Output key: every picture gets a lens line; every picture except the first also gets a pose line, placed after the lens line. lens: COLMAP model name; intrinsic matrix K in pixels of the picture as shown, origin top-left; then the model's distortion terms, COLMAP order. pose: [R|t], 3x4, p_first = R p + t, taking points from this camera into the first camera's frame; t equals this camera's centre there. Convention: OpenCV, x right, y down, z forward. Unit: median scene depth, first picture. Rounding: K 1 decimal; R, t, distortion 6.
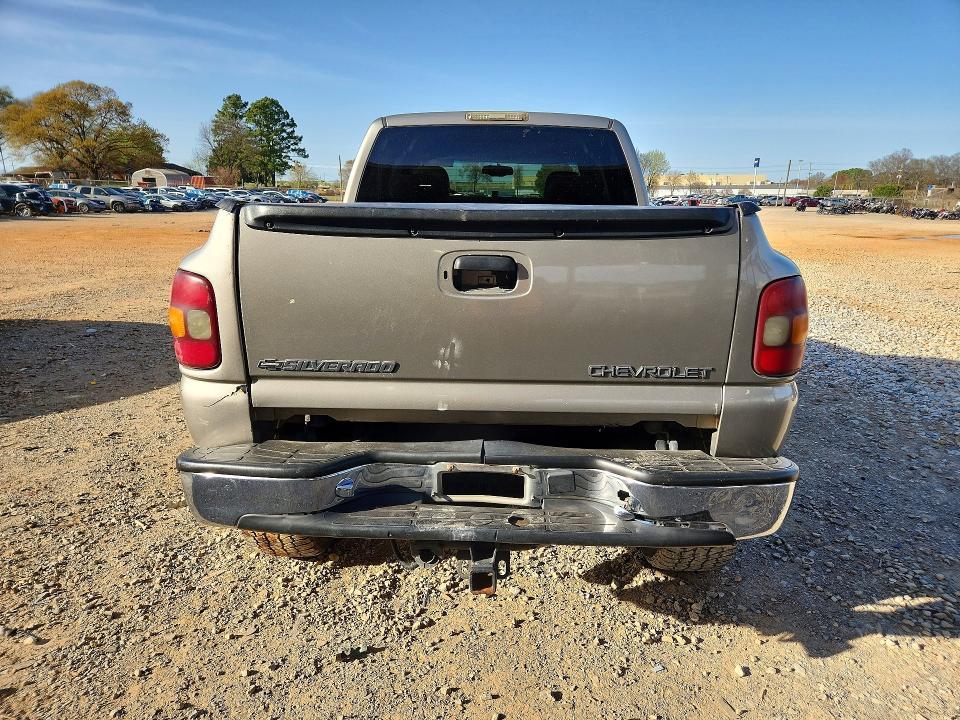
lens RADIAL K [[671.4, 0, 468.2], [0, 671.4, 359.3], [0, 0, 1]] dist [0.027291, -0.002707]
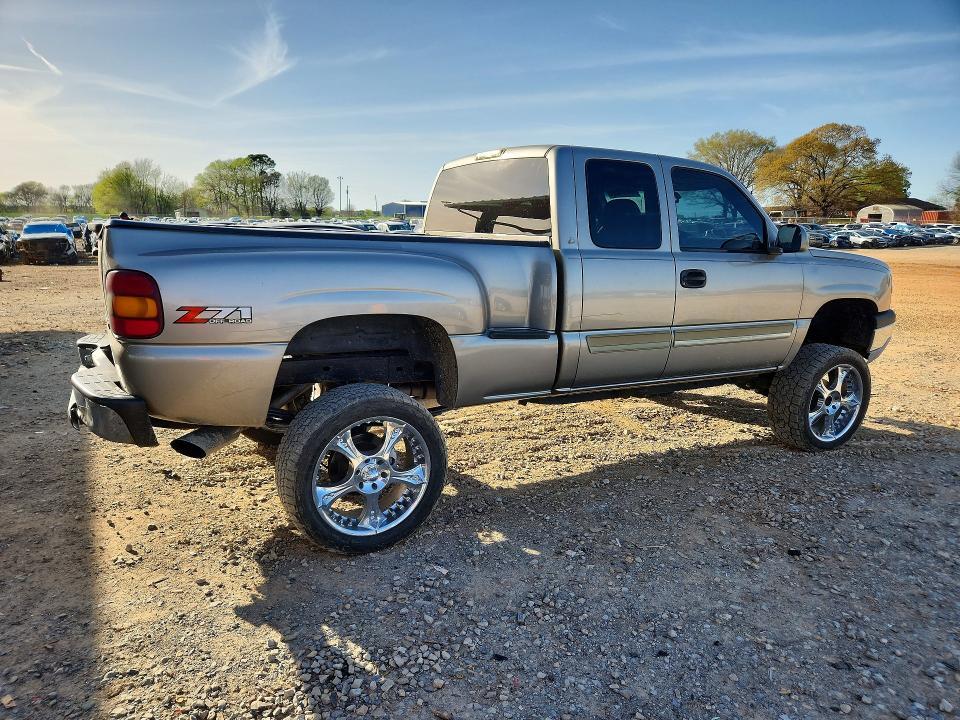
lens RADIAL K [[671.4, 0, 468.2], [0, 671.4, 359.3], [0, 0, 1]] dist [0.027291, -0.002707]
pose [[0.496880, 0.173269, -0.850346, 0.097659], [-0.218484, 0.973280, 0.070652, -0.008715], [0.839866, 0.150681, 0.521459, 0.040731]]
